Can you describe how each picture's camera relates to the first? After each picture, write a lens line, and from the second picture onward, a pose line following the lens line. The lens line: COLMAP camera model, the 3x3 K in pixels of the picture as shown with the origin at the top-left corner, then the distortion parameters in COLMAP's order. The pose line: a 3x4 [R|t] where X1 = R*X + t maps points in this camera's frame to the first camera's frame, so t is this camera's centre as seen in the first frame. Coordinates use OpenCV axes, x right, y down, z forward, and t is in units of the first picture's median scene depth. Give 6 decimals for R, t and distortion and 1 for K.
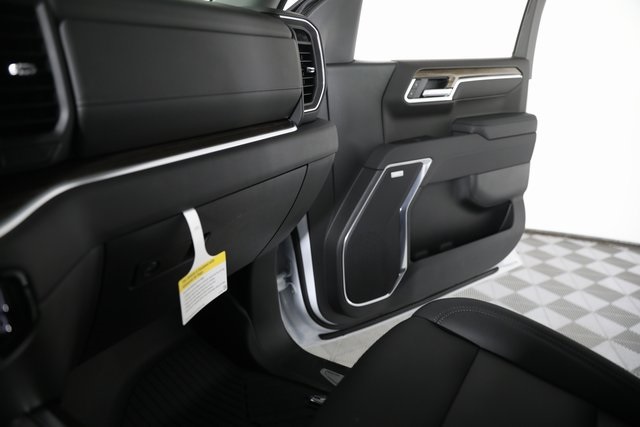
lens RADIAL K [[429.9, 0, 320.0], [0, 429.9, 213.5], [0, 0, 1]] dist [-0.036874, 0.002776]
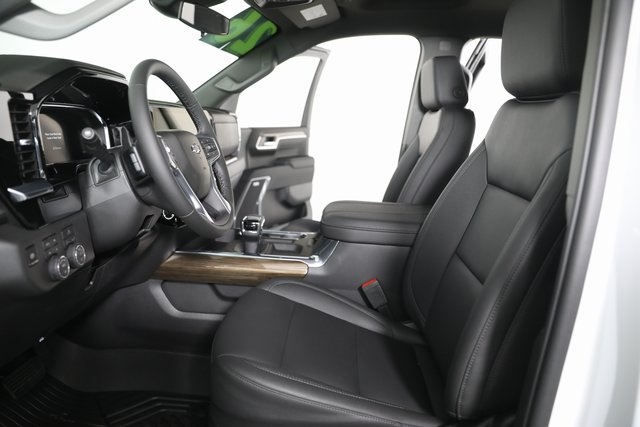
lens RADIAL K [[466.5, 0, 319.0], [0, 466.5, 203.1], [0, 0, 1]] dist [-0.000585, 0.107691]
pose [[0.871321, -0.018246, 0.490375, -0.617278], [0.081997, 0.990672, -0.108833, 0.251226], [-0.483815, 0.135038, 0.864689, -0.973037]]
